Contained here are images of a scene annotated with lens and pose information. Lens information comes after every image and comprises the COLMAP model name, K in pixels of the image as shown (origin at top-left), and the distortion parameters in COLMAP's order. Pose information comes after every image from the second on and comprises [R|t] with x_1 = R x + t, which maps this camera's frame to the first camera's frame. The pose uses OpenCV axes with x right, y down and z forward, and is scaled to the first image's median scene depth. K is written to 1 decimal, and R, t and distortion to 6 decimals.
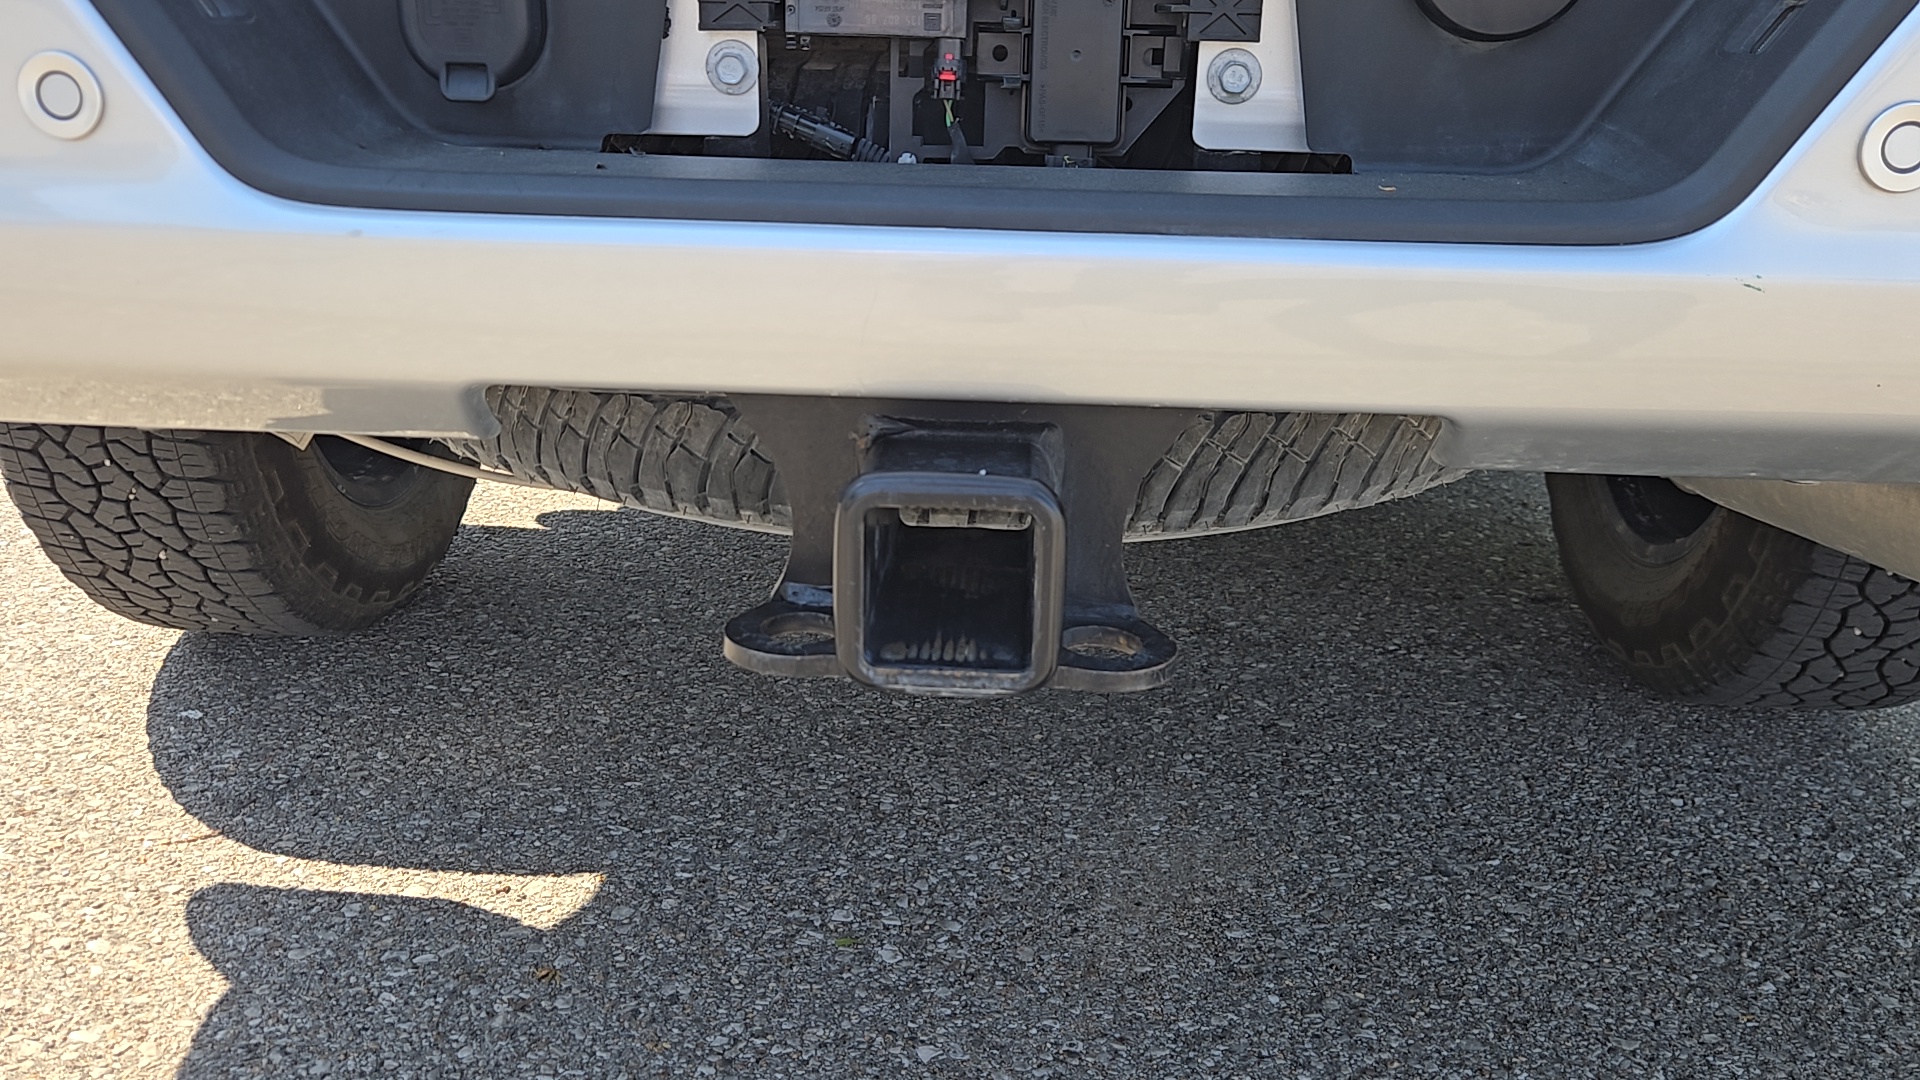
lens RADIAL K [[1600.3, 0, 956.0], [0, 1600.3, 535.5], [0, 0, 1]] dist [0.011851, -0.004980]
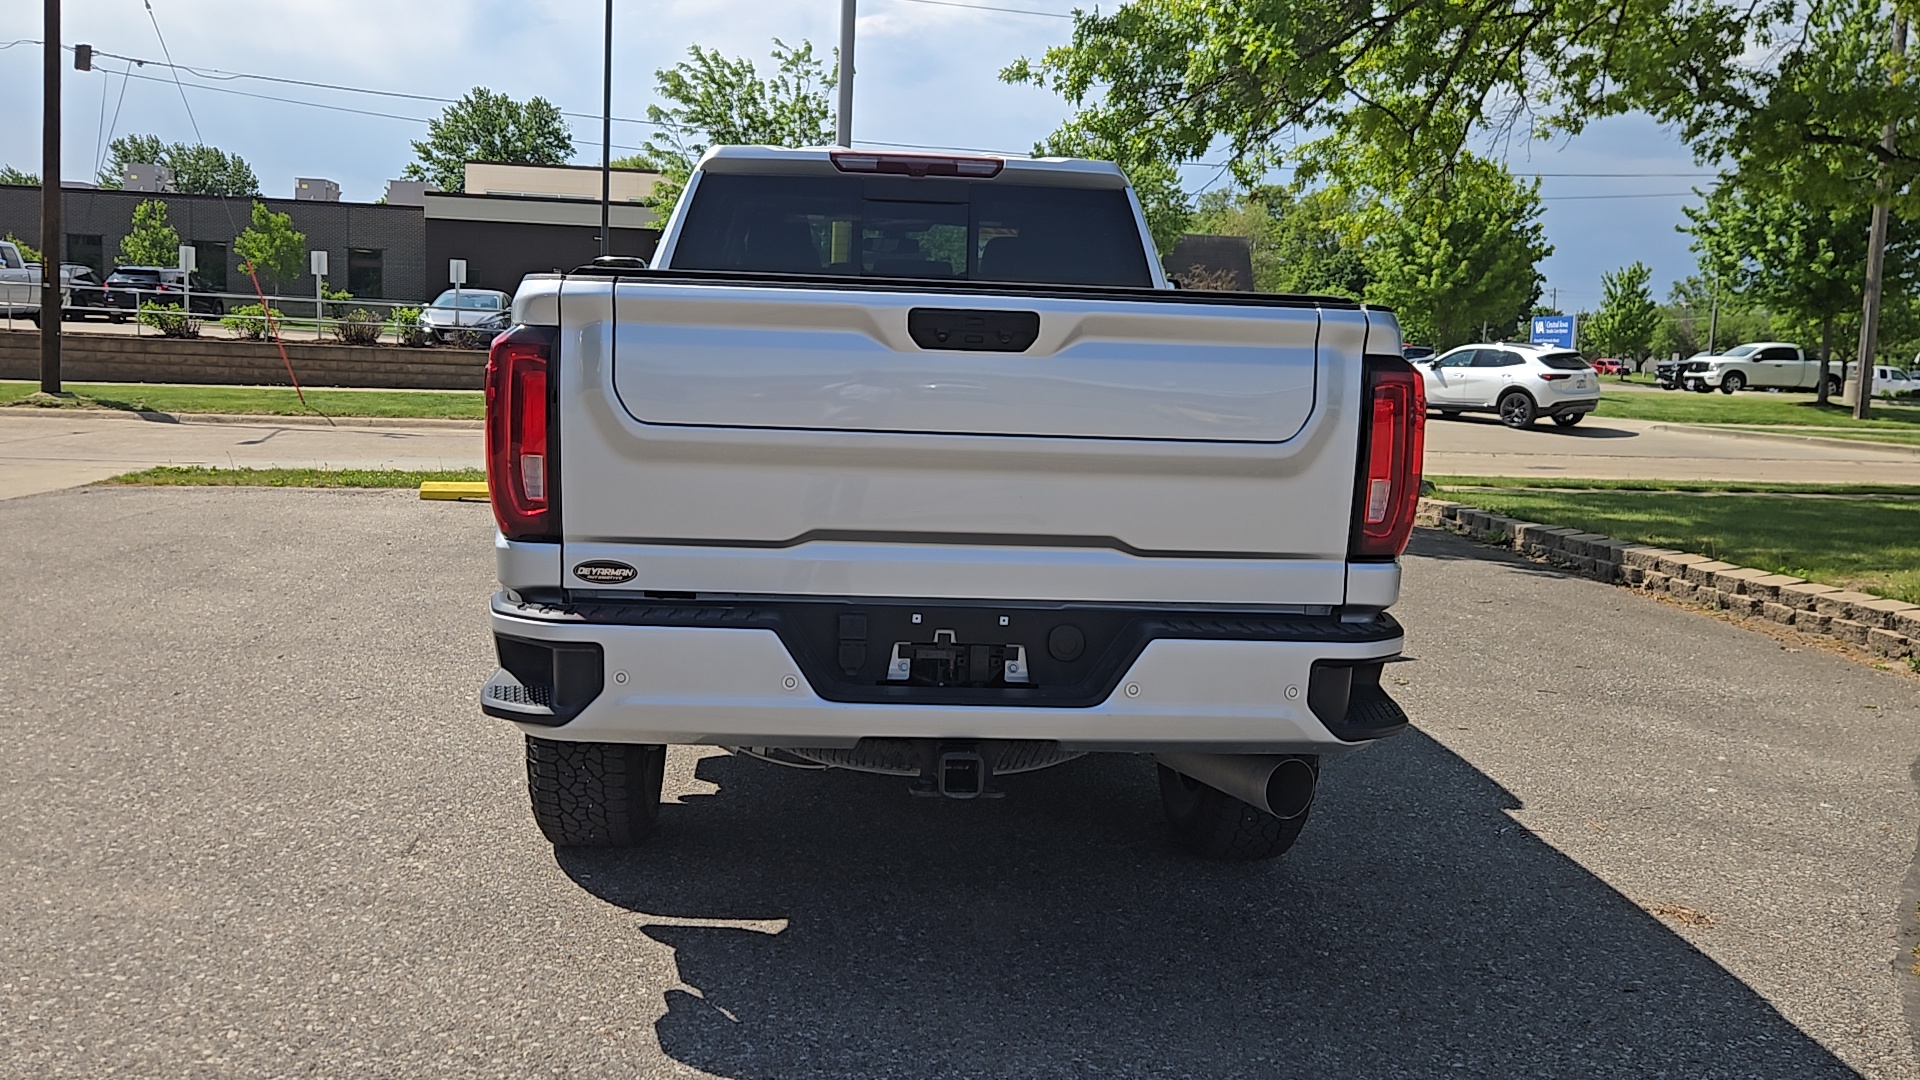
lens RADIAL K [[1600.3, 0, 955.3], [0, 1600.3, 534.1], [0, 0, 1]] dist [0.011851, -0.004980]
pose [[0.991431, 0.000153, 0.130629, -0.301805], [0.026572, 0.978856, -0.202818, 0.136775], [-0.127898, 0.204551, 0.970464, -1.797896]]
